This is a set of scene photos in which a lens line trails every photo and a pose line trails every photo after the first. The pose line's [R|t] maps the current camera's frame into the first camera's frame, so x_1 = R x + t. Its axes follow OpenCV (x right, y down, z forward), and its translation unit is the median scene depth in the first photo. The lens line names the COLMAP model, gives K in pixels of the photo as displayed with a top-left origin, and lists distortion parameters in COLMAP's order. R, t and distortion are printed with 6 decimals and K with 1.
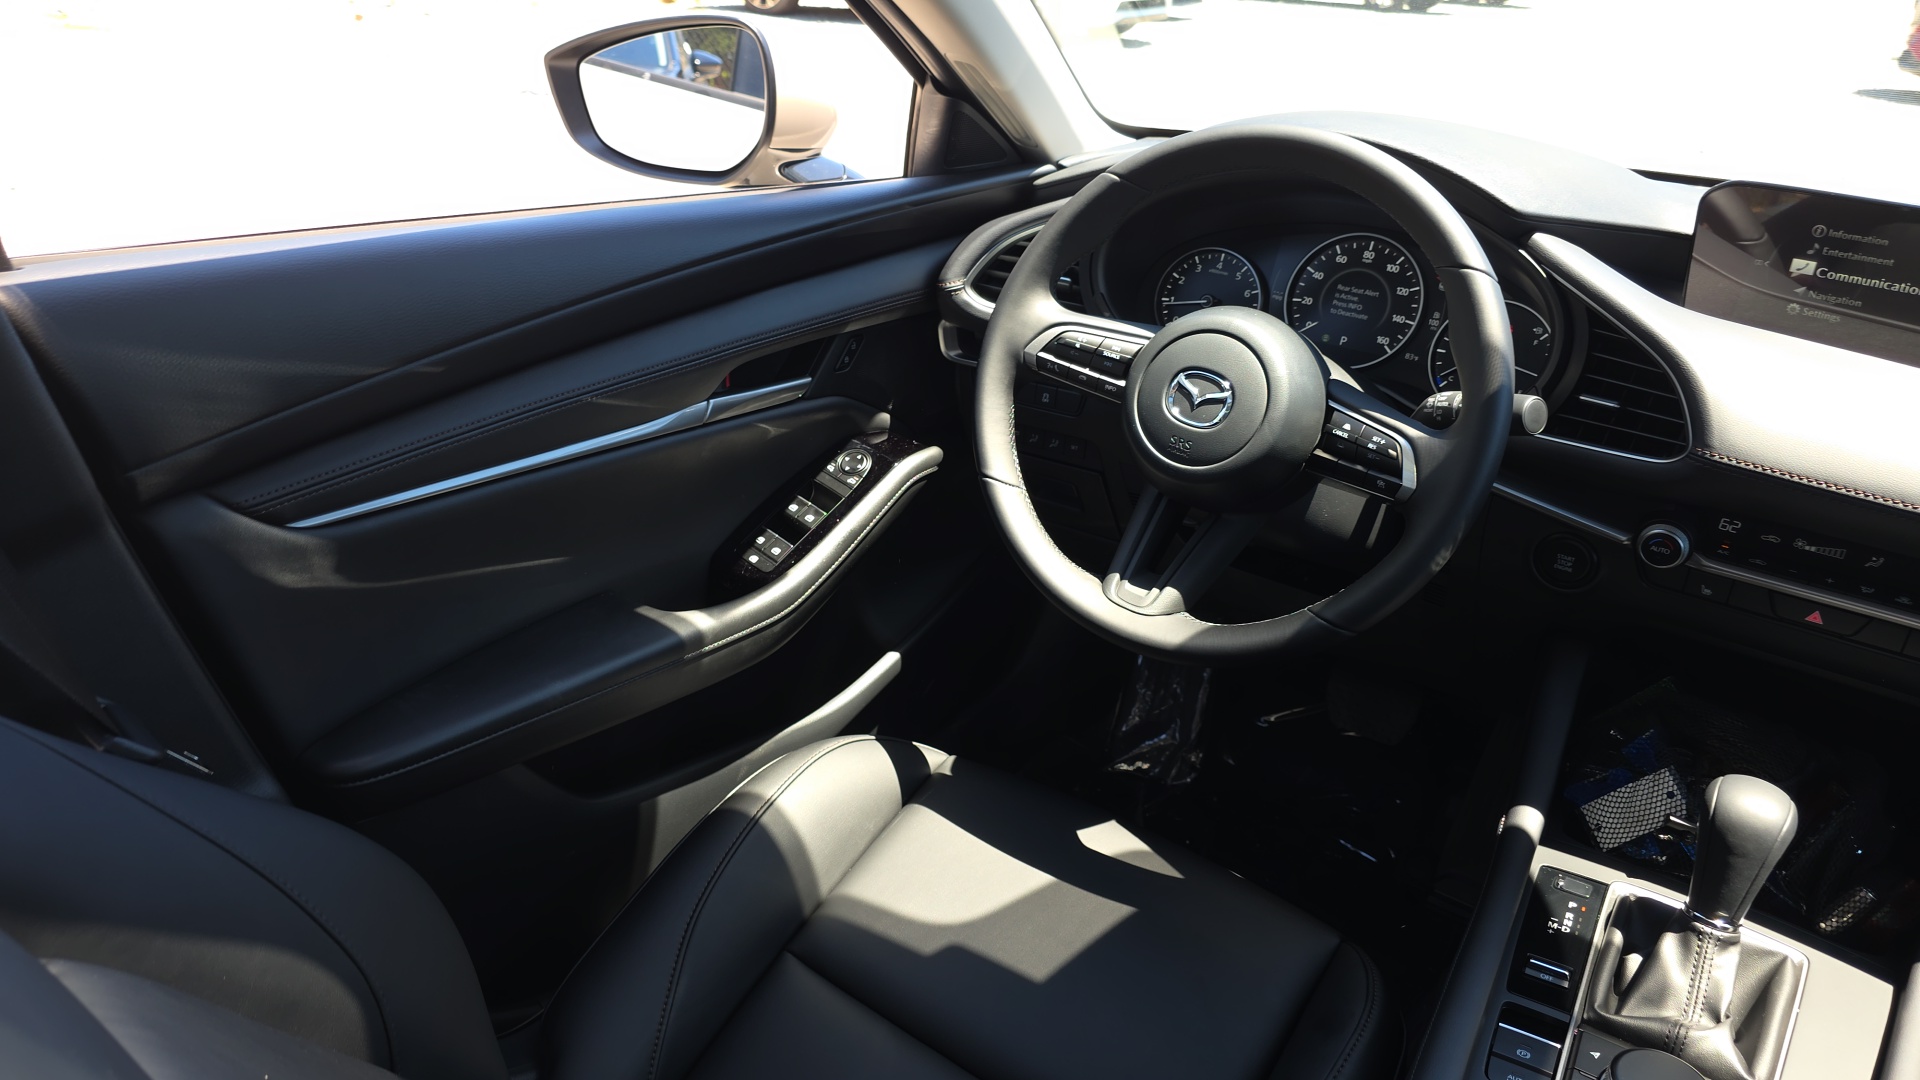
lens RADIAL K [[1311.6, 0, 931.7], [0, 1311.6, 520.3], [0, 0, 1]] dist [0.059374, -0.066927]
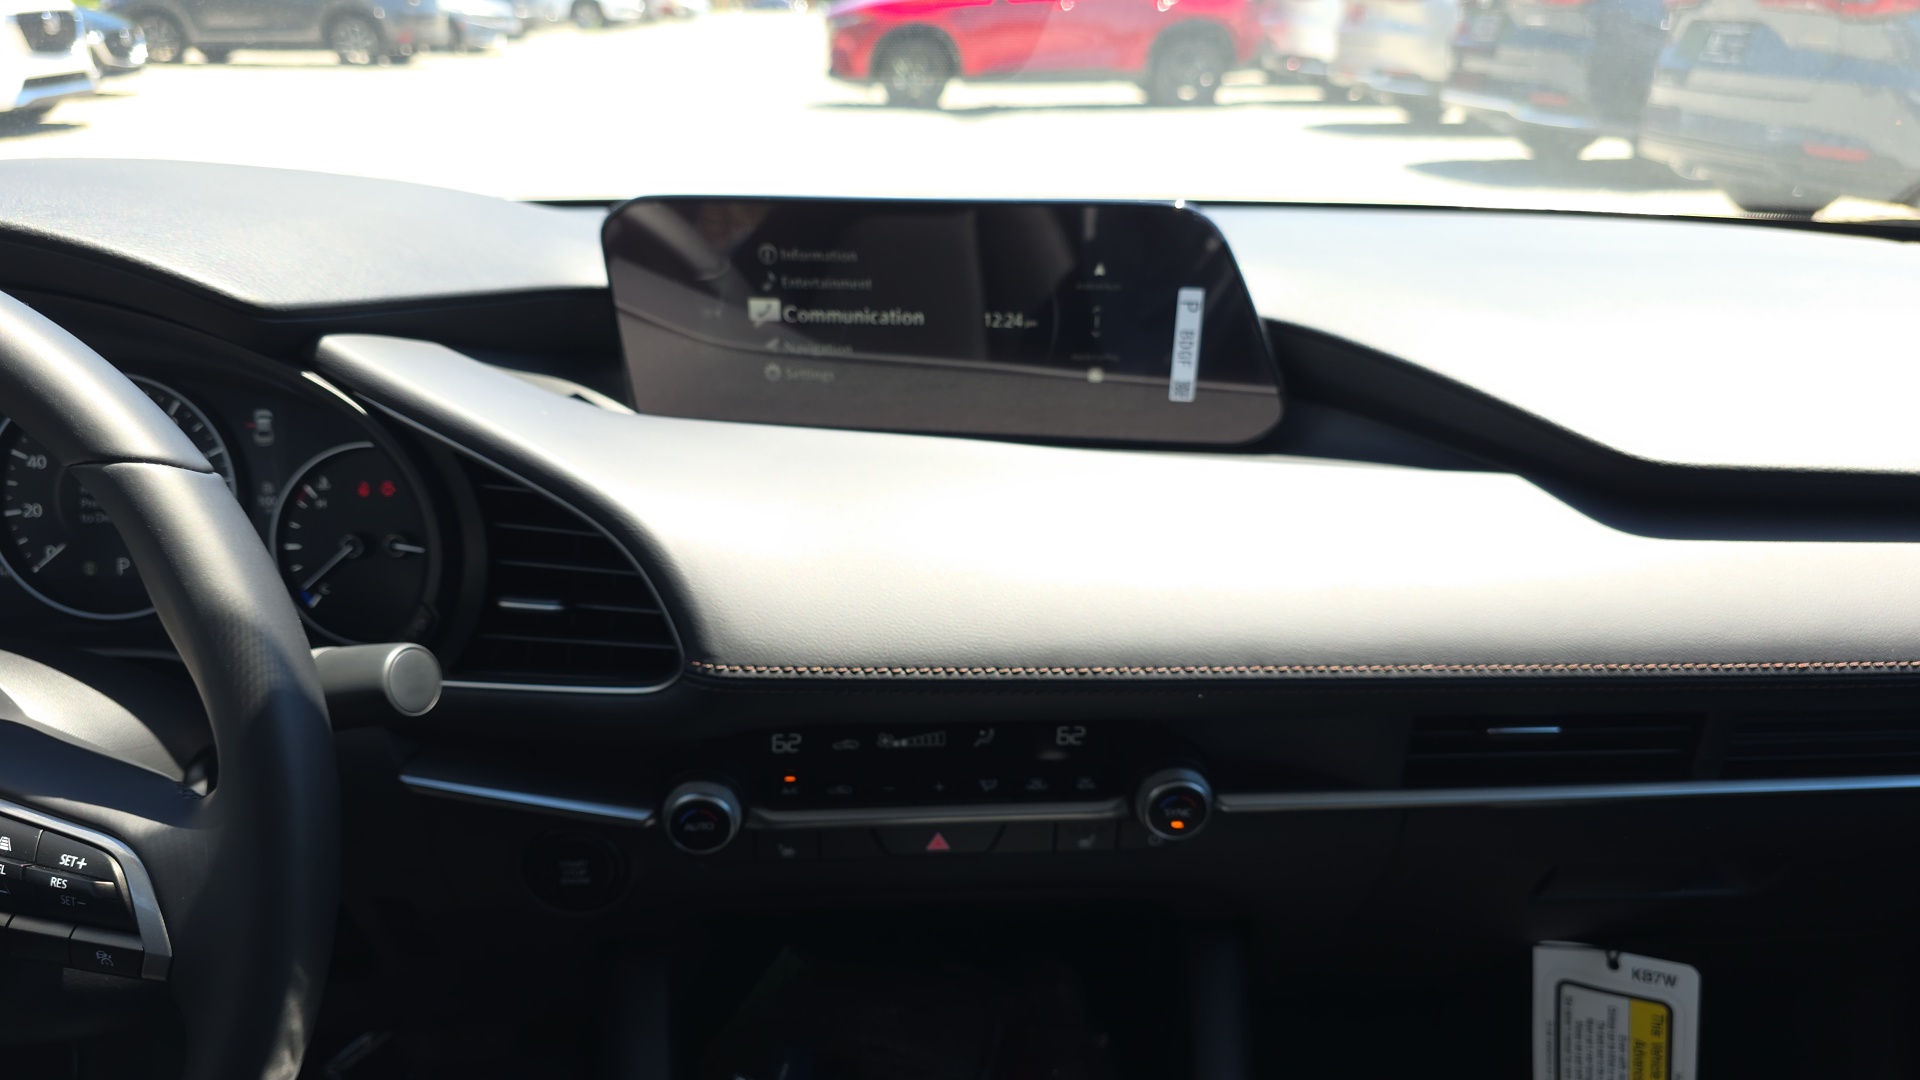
lens RADIAL K [[1311.6, 0, 939.6], [0, 1311.6, 576.4], [0, 0, 1]] dist [0.059374, -0.066927]
pose [[0.773196, -0.293166, 0.562335, 0.312325], [0.294045, 0.951384, 0.091688, -0.098083], [-0.561876, 0.094459, 0.821810, 0.419387]]
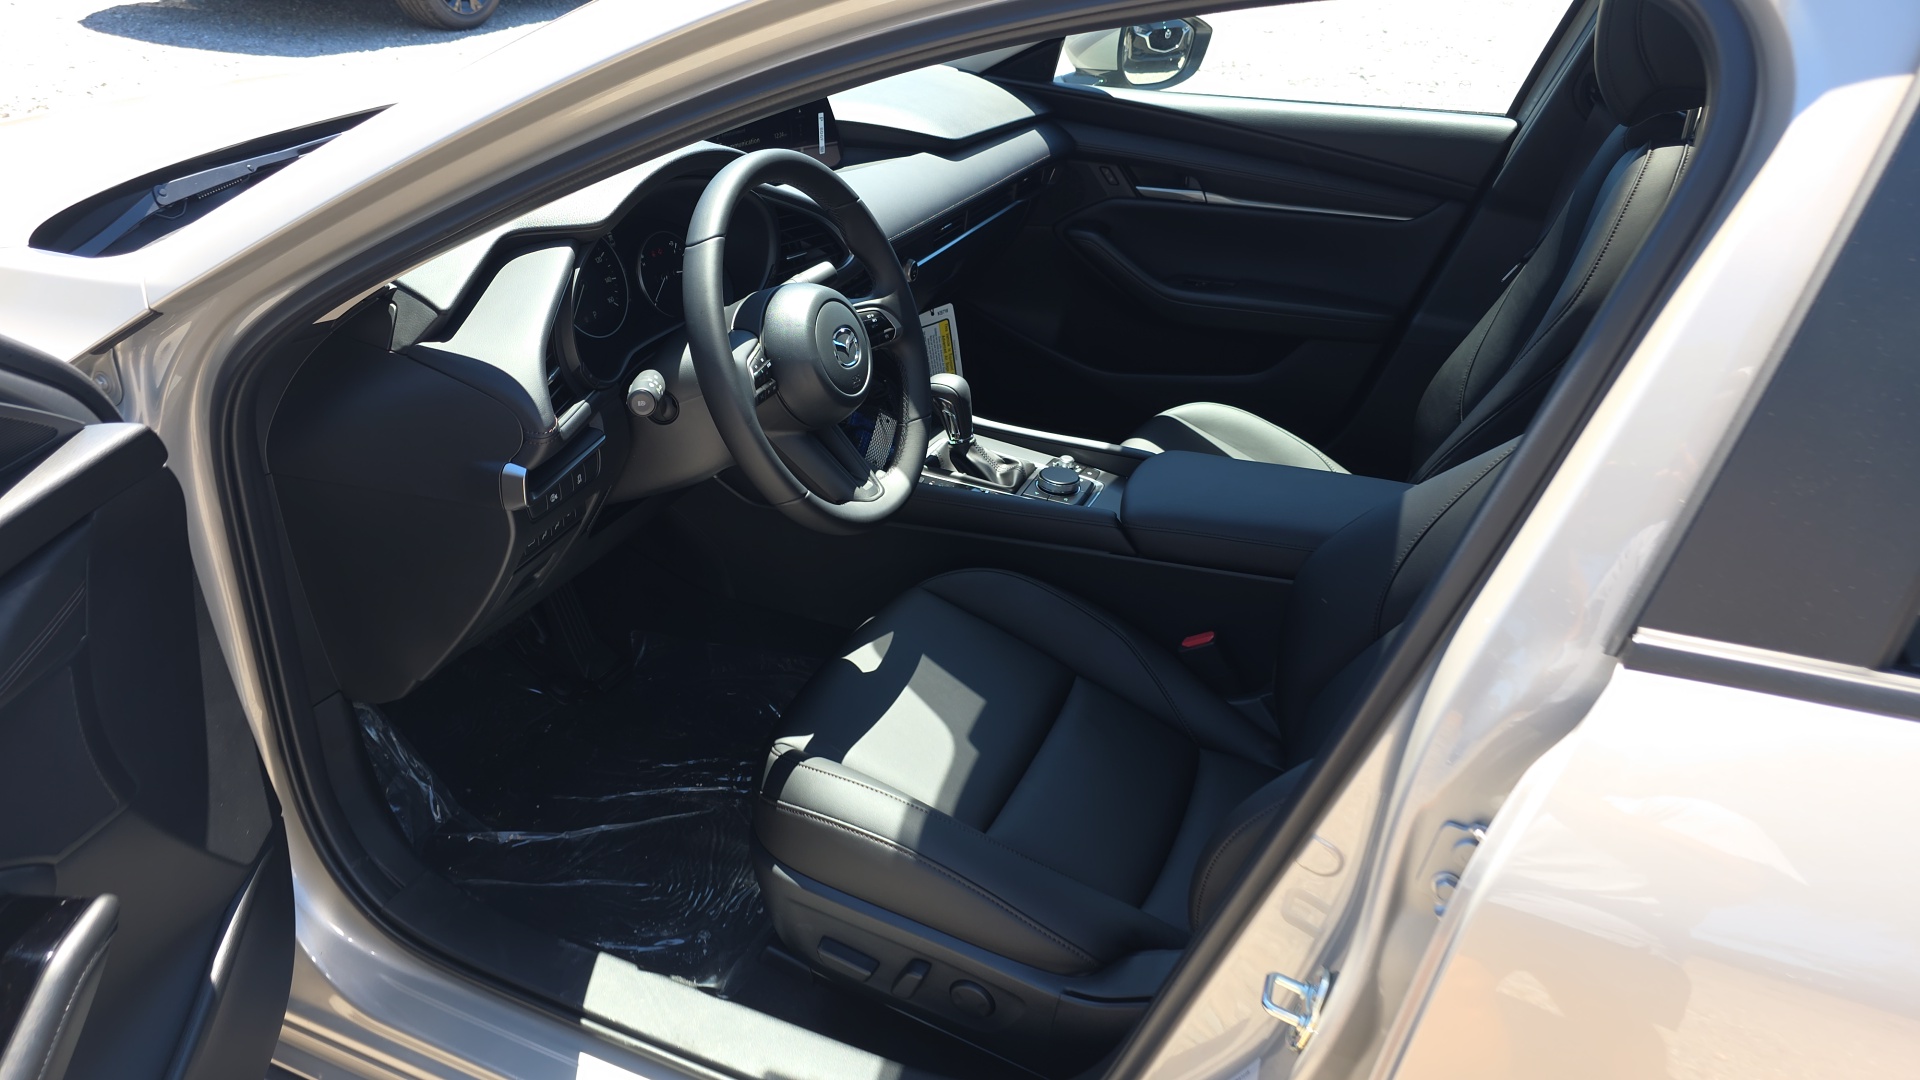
lens RADIAL K [[1311.6, 0, 978.9], [0, 1311.6, 567.0], [0, 0, 1]] dist [0.059374, -0.066927]
pose [[-0.242770, -0.538422, 0.806948, -1.071895], [0.331897, 0.735533, 0.590623, -0.682379], [-0.911541, 0.411209, 0.000135, 0.916588]]
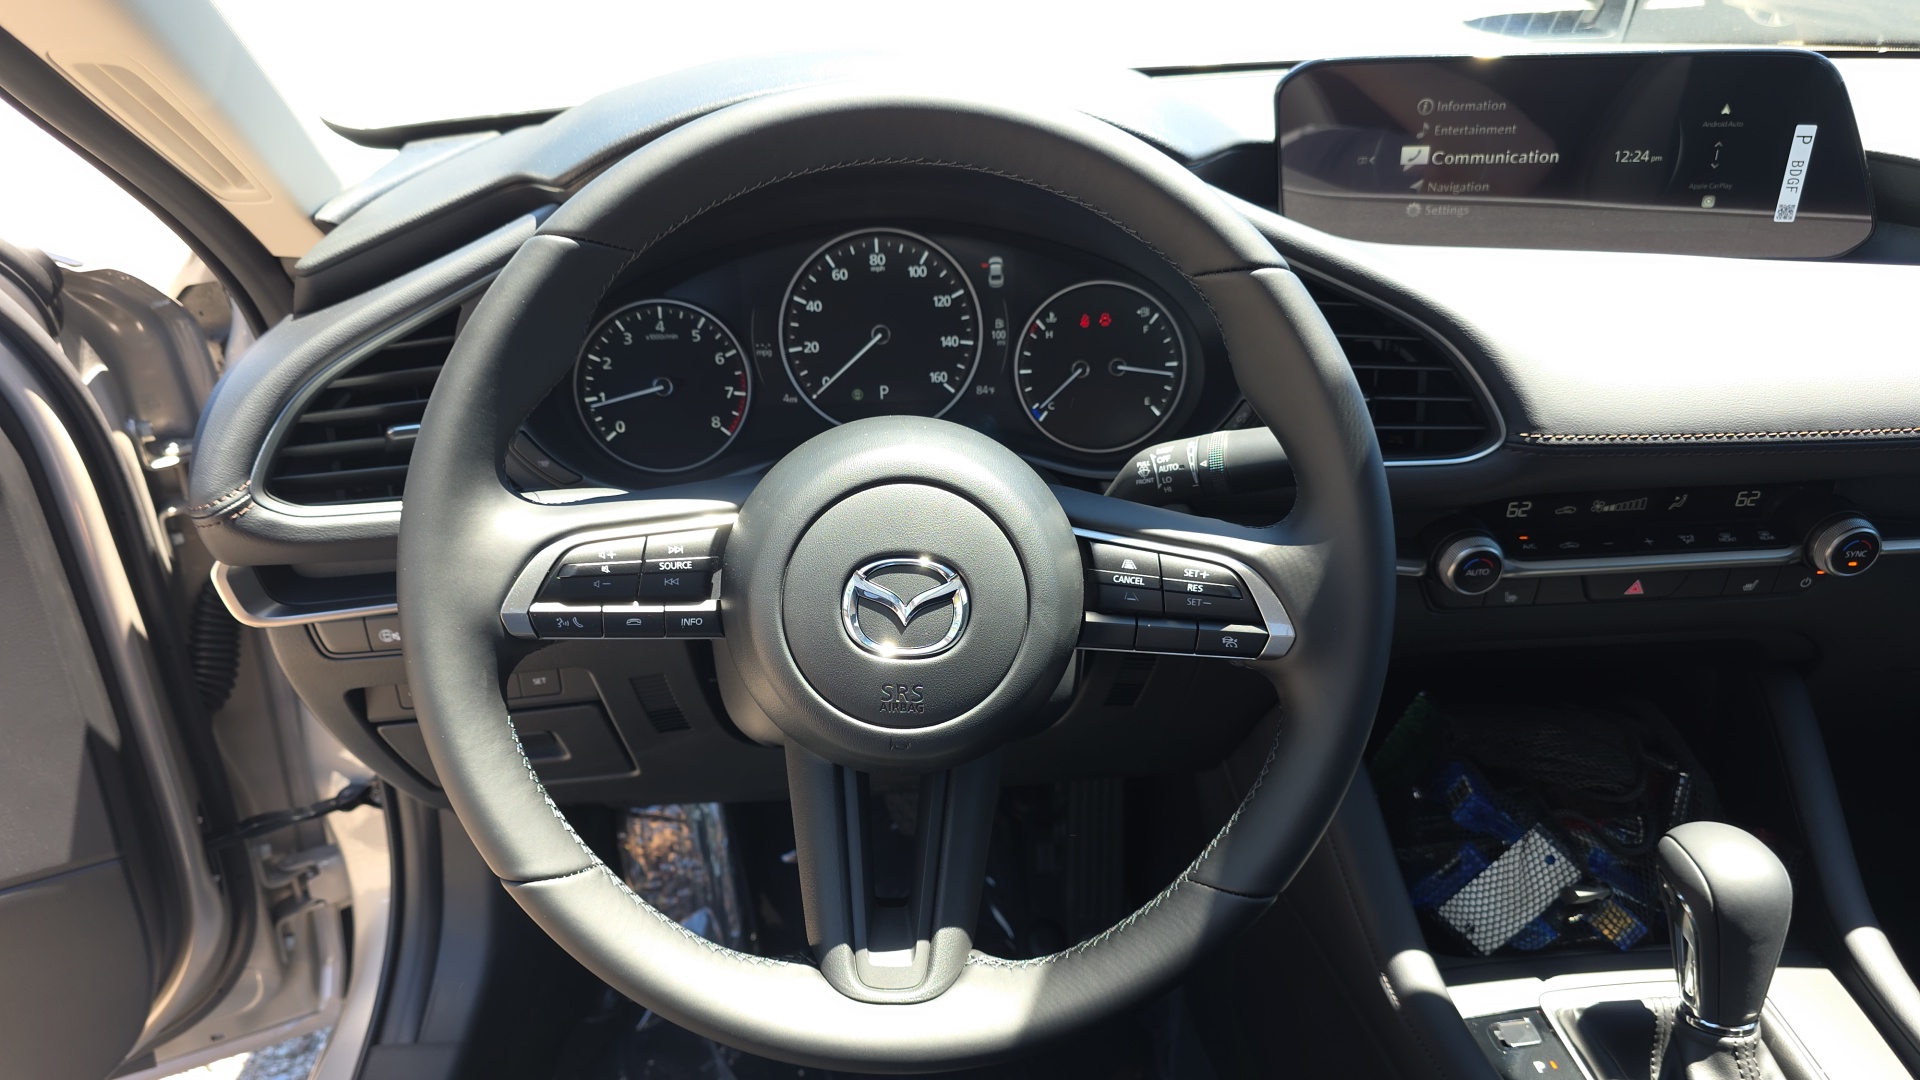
lens RADIAL K [[1311.6, 0, 930.0], [0, 1311.6, 556.1], [0, 0, 1]] dist [0.059374, -0.066927]
pose [[0.770928, -0.351909, 0.530876, -0.064198], [0.320806, 0.934597, 0.153661, -0.182142], [-0.550230, 0.051846, 0.833402, 0.518501]]
